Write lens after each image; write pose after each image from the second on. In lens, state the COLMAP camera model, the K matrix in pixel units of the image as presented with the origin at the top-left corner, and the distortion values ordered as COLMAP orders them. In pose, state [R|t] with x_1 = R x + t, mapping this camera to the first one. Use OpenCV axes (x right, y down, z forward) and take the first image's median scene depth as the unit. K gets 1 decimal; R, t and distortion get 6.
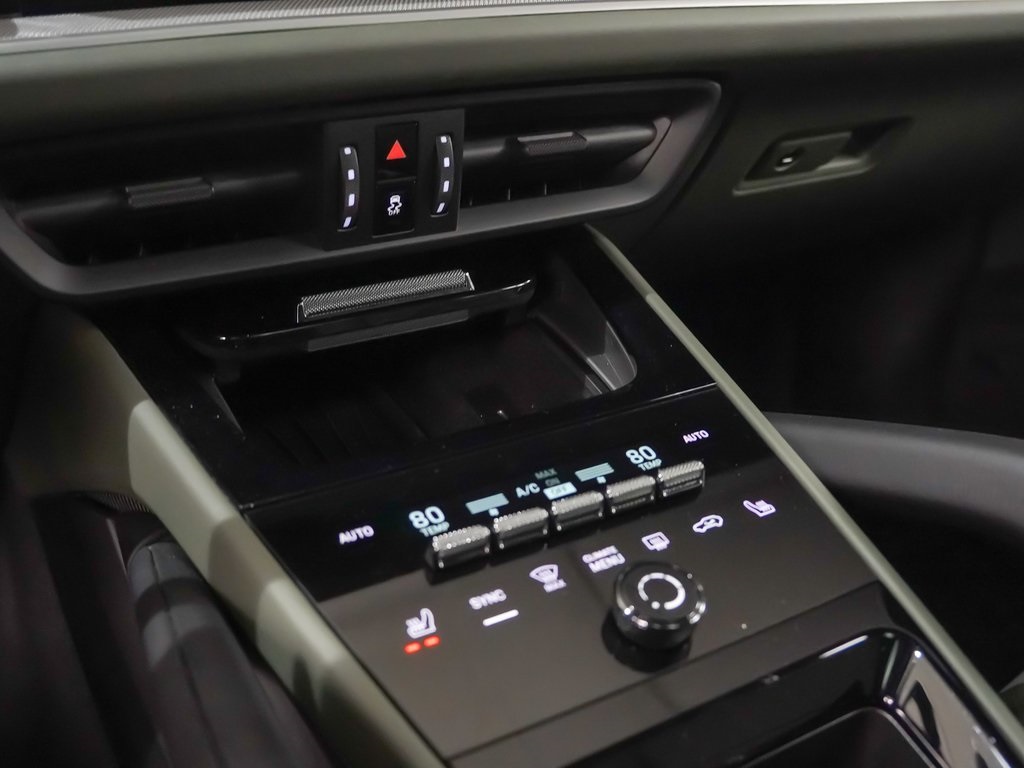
lens RADIAL K [[1035.5, 0, 512.0], [0, 1035.5, 384.0], [0, 0, 1]] dist [-0.128132, -0.007795]
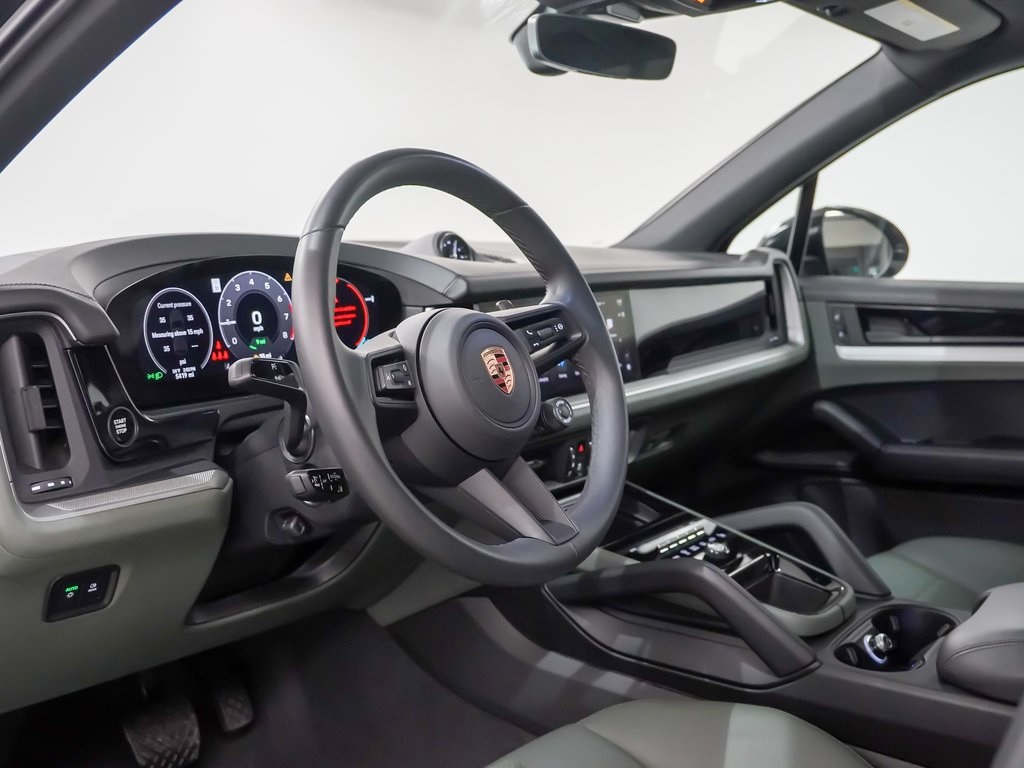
lens RADIAL K [[1035.5, 0, 512.0], [0, 1035.5, 384.0], [0, 0, 1]] dist [-0.128132, -0.007795]
pose [[0.930778, -0.073056, 0.358211, -1.759184], [0.180966, 0.943435, -0.277814, 0.519570], [-0.317653, 0.323407, 0.891350, -2.201702]]
